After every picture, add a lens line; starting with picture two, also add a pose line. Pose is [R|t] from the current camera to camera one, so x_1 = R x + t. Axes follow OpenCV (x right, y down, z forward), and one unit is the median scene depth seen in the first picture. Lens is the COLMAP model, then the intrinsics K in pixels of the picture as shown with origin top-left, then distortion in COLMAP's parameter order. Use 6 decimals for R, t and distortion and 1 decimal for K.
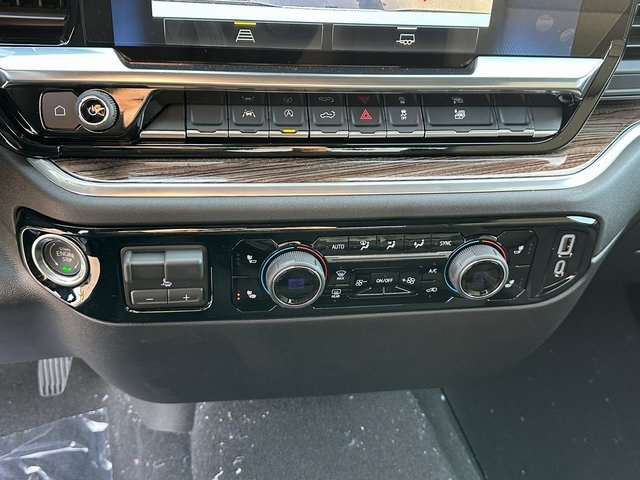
lens RADIAL K [[629.5, 0, 324.3], [0, 629.5, 230.6], [0, 0, 1]] dist [0.078180, 0.000000]
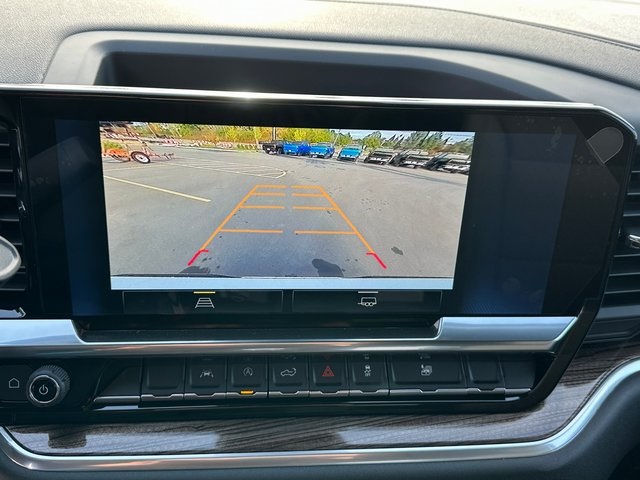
lens RADIAL K [[629.5, 0, 314.1], [0, 629.5, 234.3], [0, 0, 1]] dist [0.078180, 0.000000]
pose [[0.998292, 0.016194, -0.056134, 0.096836], [-0.022396, 0.993492, -0.111678, -0.288508], [0.053960, 0.112745, 0.992158, 0.007820]]
